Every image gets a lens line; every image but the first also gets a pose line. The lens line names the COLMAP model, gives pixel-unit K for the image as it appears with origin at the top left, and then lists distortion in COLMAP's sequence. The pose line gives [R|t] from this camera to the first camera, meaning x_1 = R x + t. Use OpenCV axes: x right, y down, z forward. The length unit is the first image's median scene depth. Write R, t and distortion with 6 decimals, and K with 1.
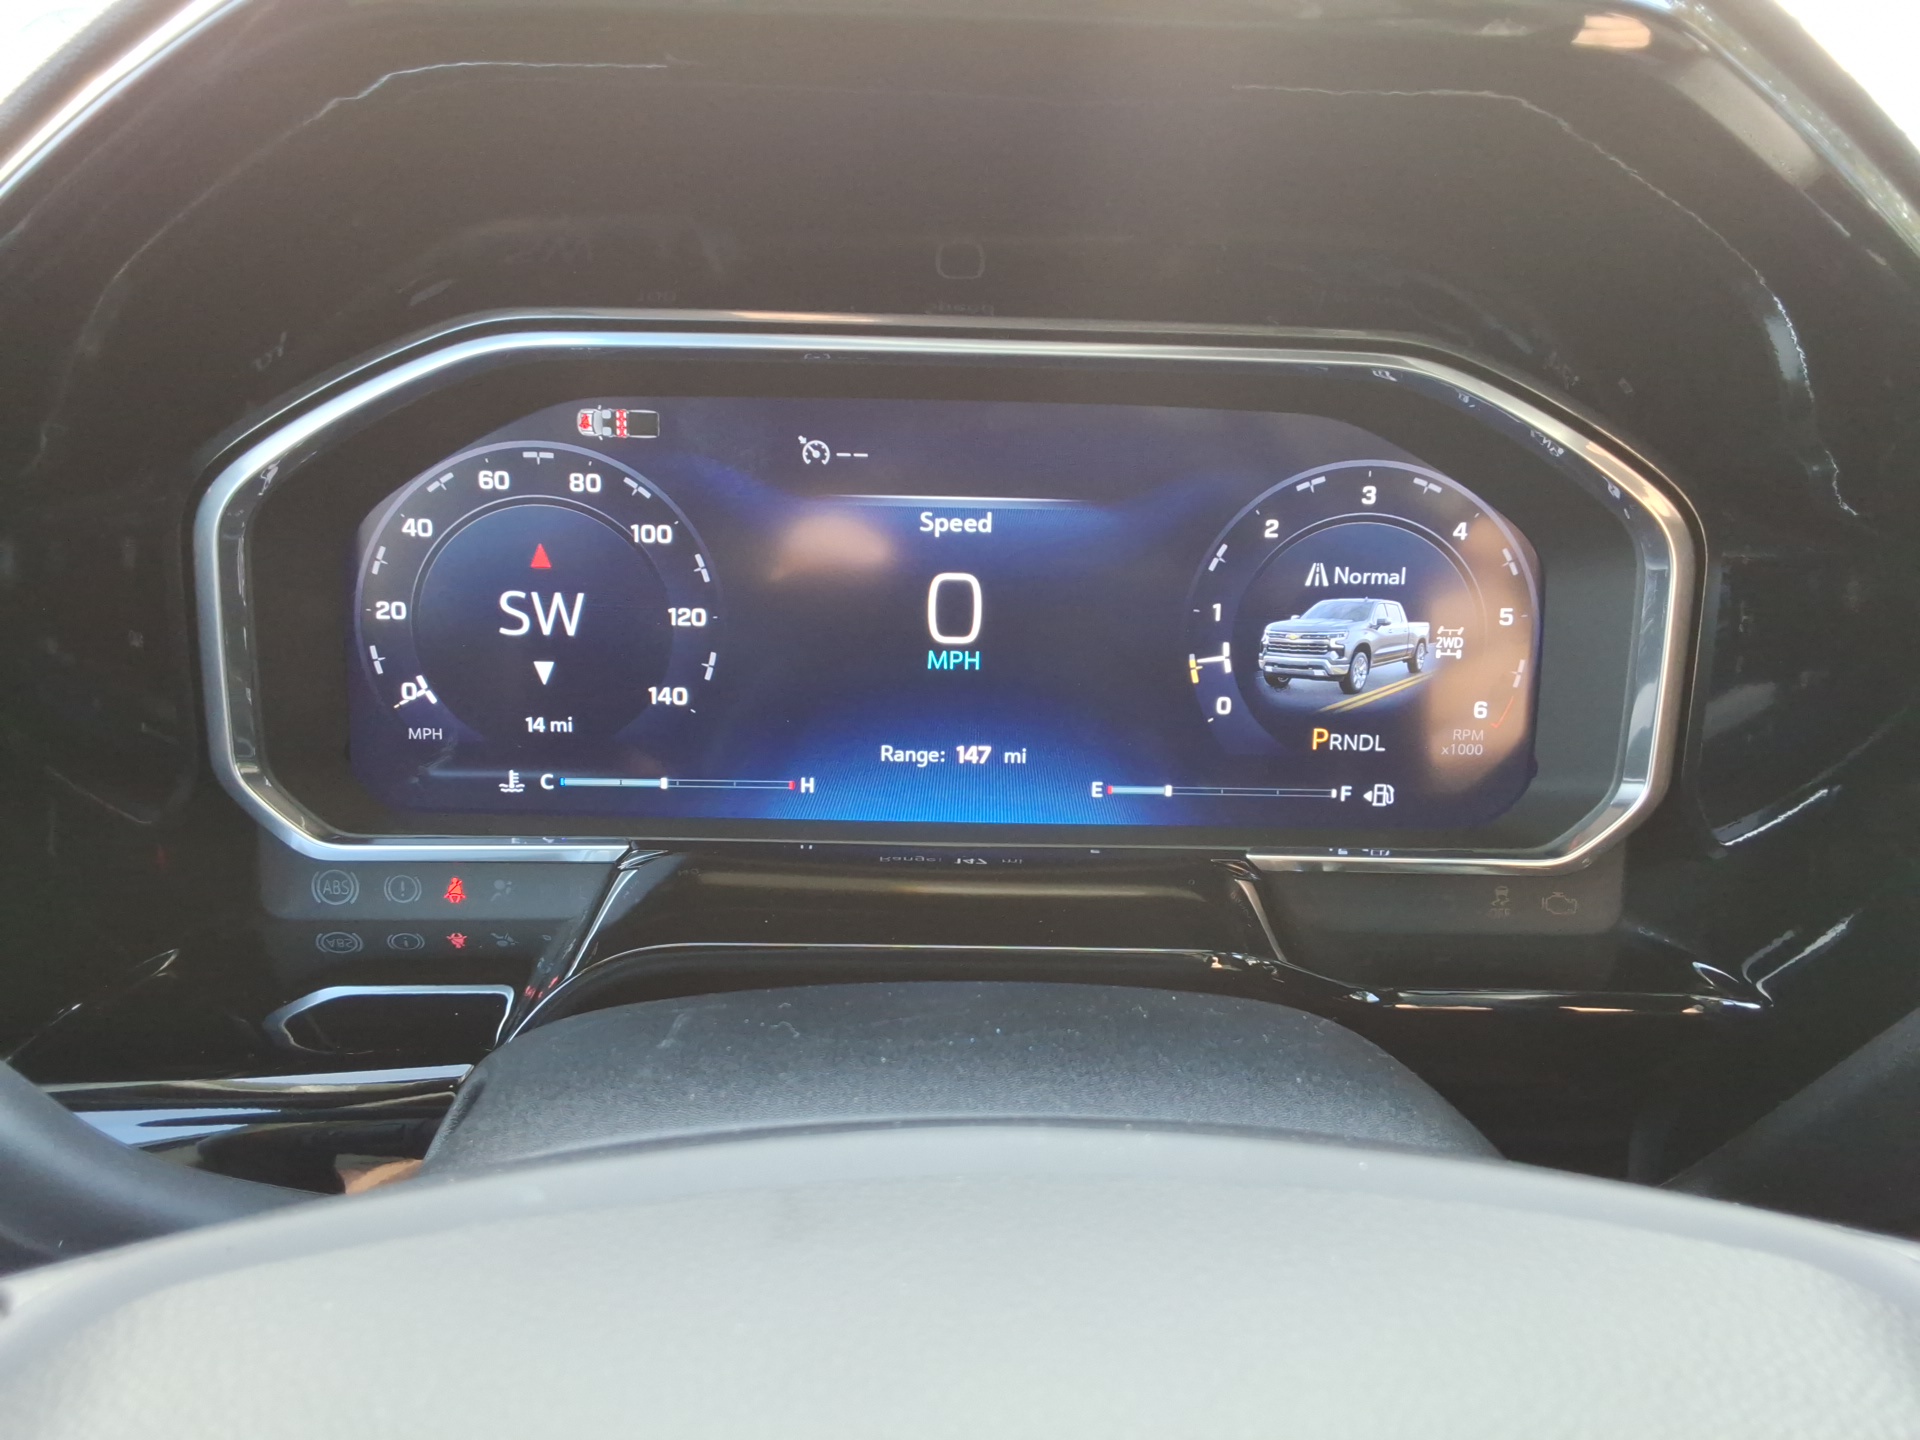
lens RADIAL K [[1533.1, 0, 954.9], [0, 1533.1, 708.7], [0, 0, 1]] dist [0.099697, -0.154393]
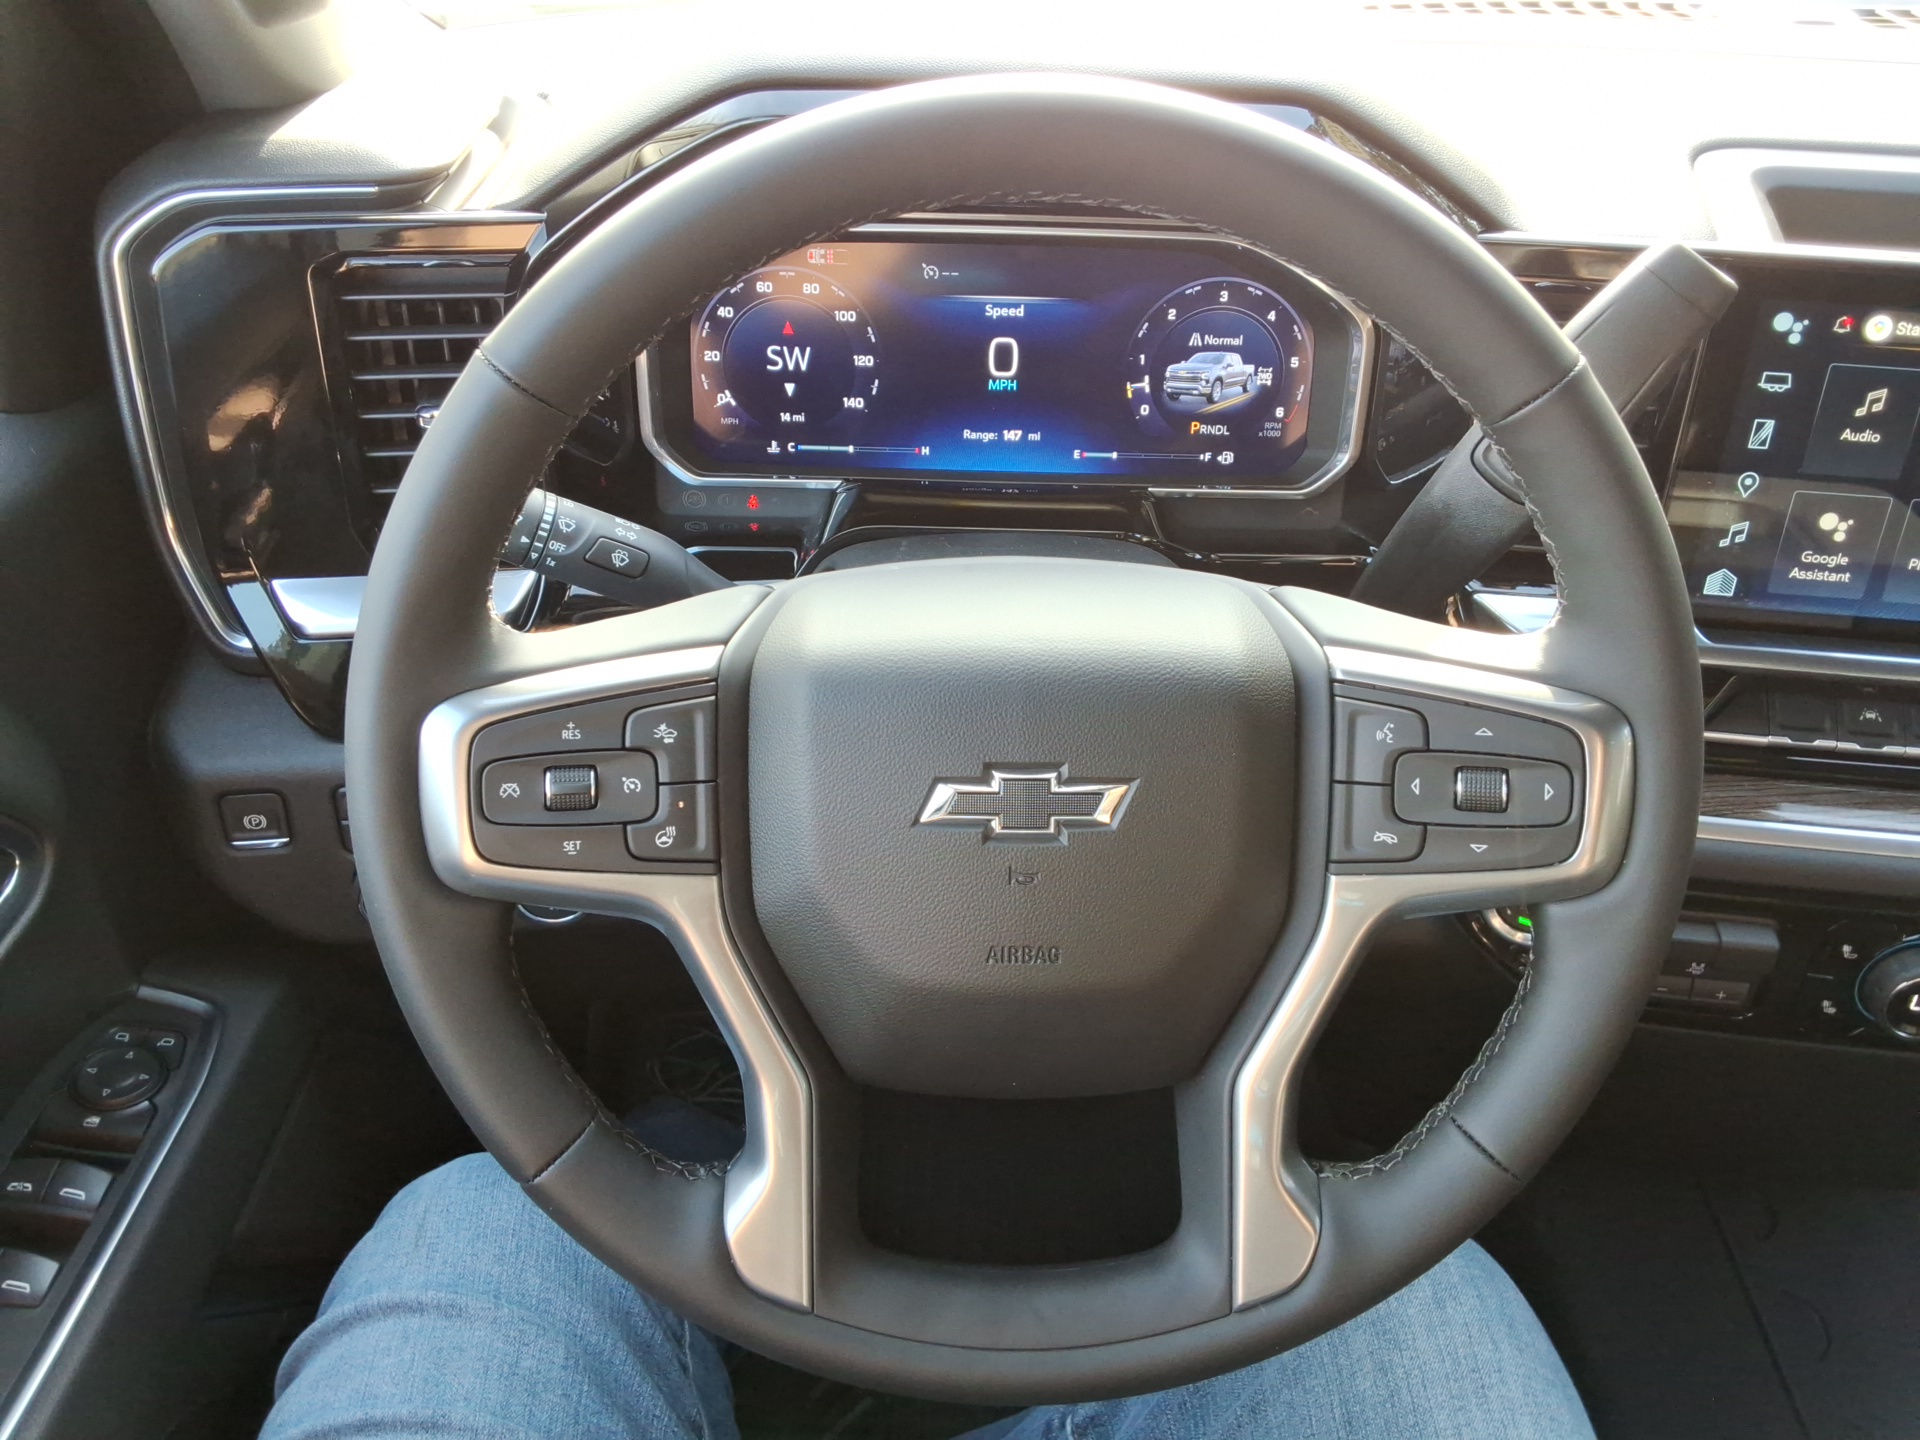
lens RADIAL K [[1533.1, 0, 964.3], [0, 1533.1, 699.5], [0, 0, 1]] dist [0.099697, -0.154393]
pose [[0.999469, 0.013774, -0.029514, 0.013569], [-0.007104, 0.976547, 0.215189, -0.060754], [0.031786, -0.214865, 0.976126, -0.946374]]
